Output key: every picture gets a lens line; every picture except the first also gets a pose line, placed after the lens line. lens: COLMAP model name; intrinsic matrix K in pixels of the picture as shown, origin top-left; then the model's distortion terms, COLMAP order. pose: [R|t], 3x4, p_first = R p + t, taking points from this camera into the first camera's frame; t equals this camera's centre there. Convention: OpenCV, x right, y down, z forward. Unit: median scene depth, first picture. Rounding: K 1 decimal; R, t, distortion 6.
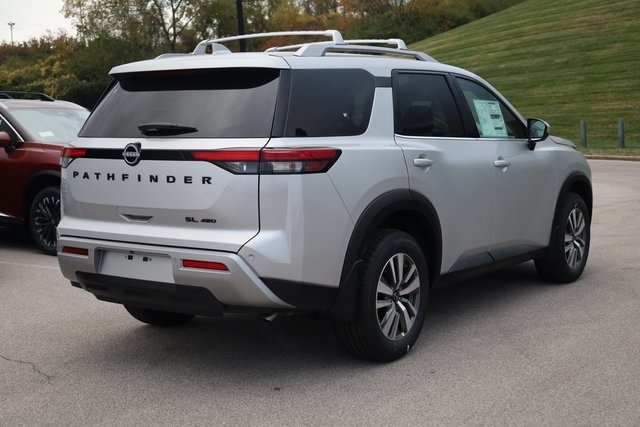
lens RADIAL K [[929.9, 0, 319.0], [0, 929.9, 212.2], [0, 0, 1]] dist [-0.017482, 0.000000]
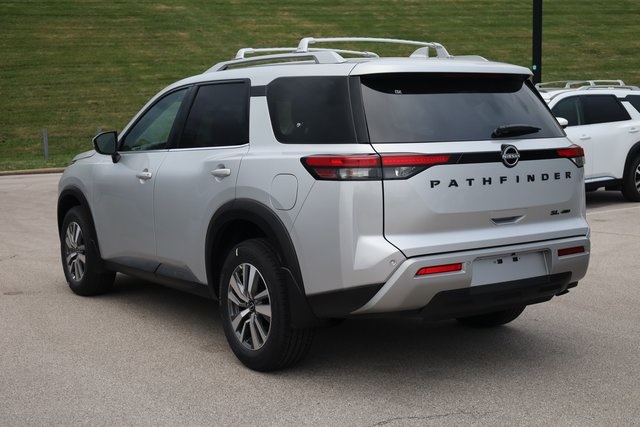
lens RADIAL K [[929.9, 0, 318.2], [0, 929.9, 215.5], [0, 0, 1]] dist [-0.017482, 0.000000]
pose [[0.377750, -0.091590, 0.921366, -1.192922], [0.113501, 0.992171, 0.052095, -0.073610], [-0.918925, 0.084897, 0.385188, 0.803599]]
